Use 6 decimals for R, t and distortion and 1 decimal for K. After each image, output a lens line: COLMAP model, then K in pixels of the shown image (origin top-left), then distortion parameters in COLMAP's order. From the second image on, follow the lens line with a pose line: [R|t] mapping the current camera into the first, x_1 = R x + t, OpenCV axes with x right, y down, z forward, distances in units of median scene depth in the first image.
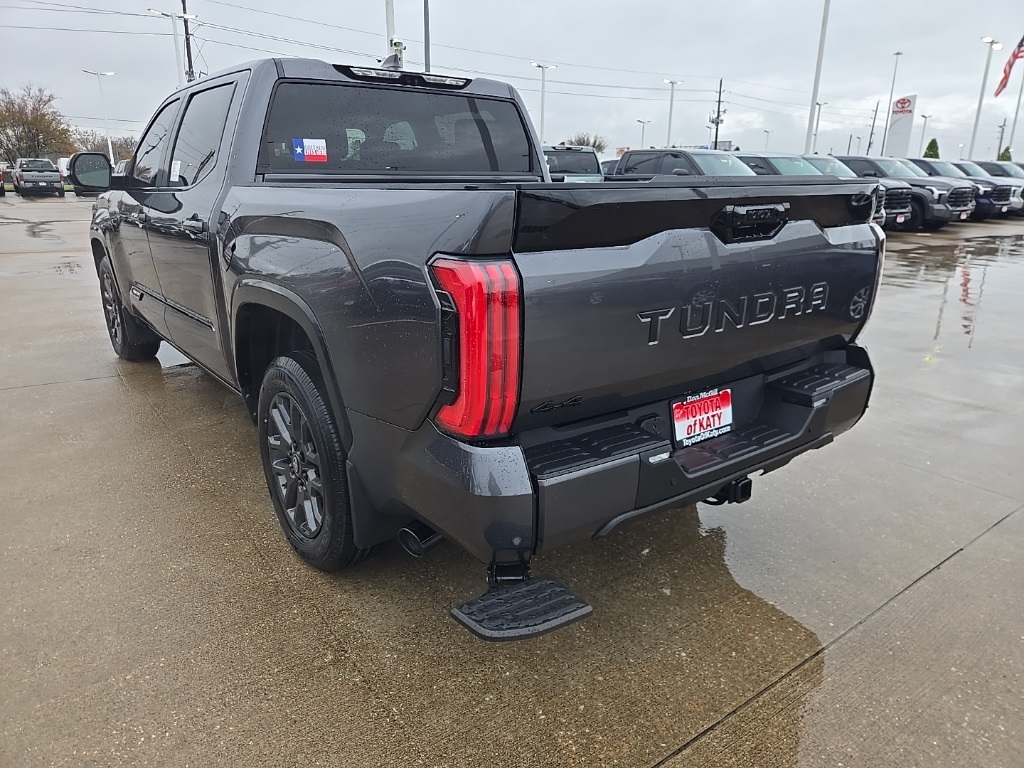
lens RADIAL K [[692.3, 0, 510.6], [0, 692.3, 377.6], [0, 0, 1]] dist [0.053056, -0.041261]
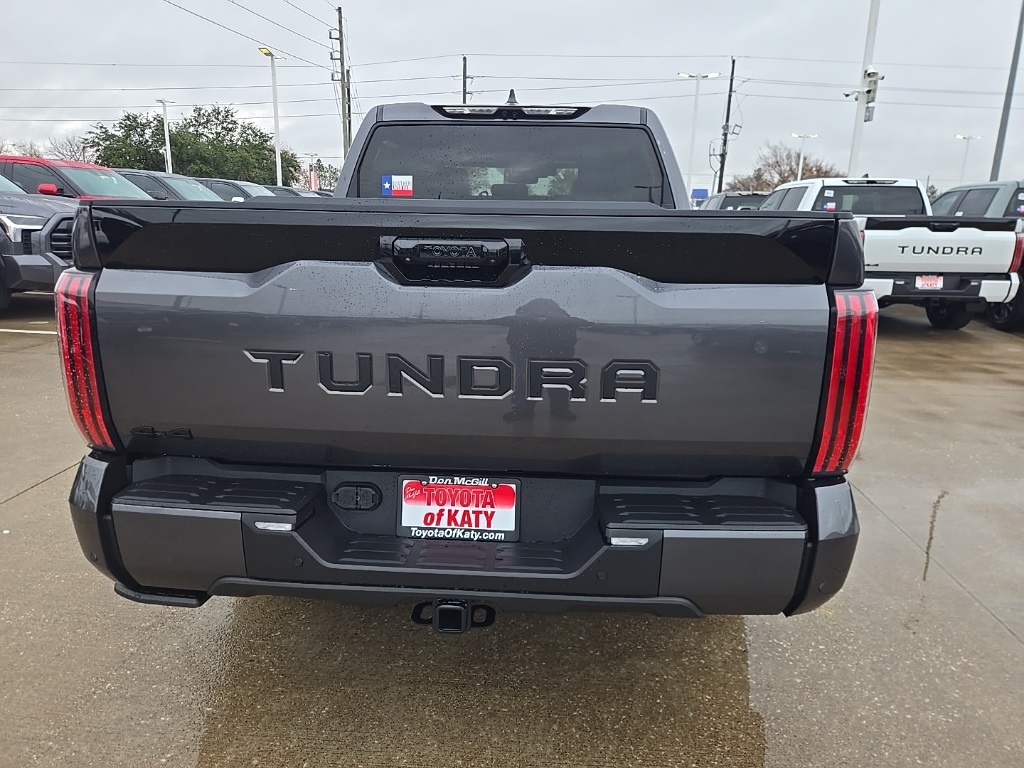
lens RADIAL K [[692.3, 0, 508.2], [0, 692.3, 377.7], [0, 0, 1]] dist [0.053056, -0.041261]
pose [[0.756903, 0.156876, -0.634420, 0.748806], [-0.195038, 0.980747, 0.009821, -0.100414], [0.623746, 0.116302, 0.772926, 0.399961]]
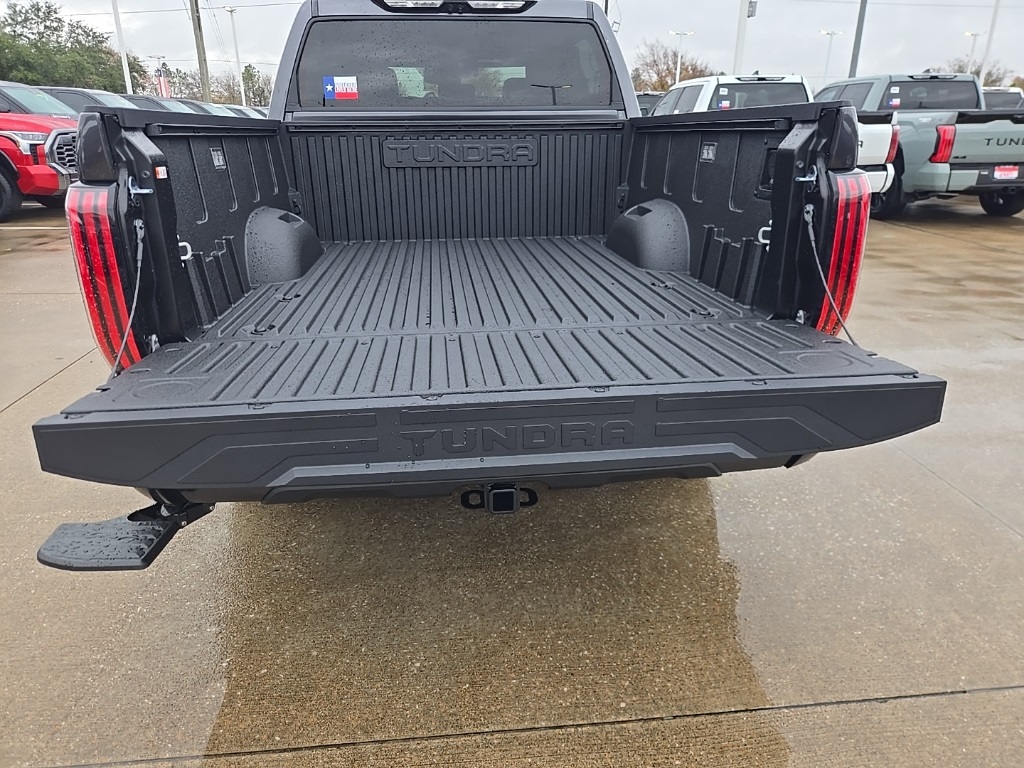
lens RADIAL K [[692.3, 0, 511.3], [0, 692.3, 378.0], [0, 0, 1]] dist [0.053056, -0.041261]
pose [[0.854521, 0.168167, -0.491441, 0.660760], [-0.133180, 0.985446, 0.105637, -0.059950], [0.502053, -0.024820, 0.864480, 0.290989]]
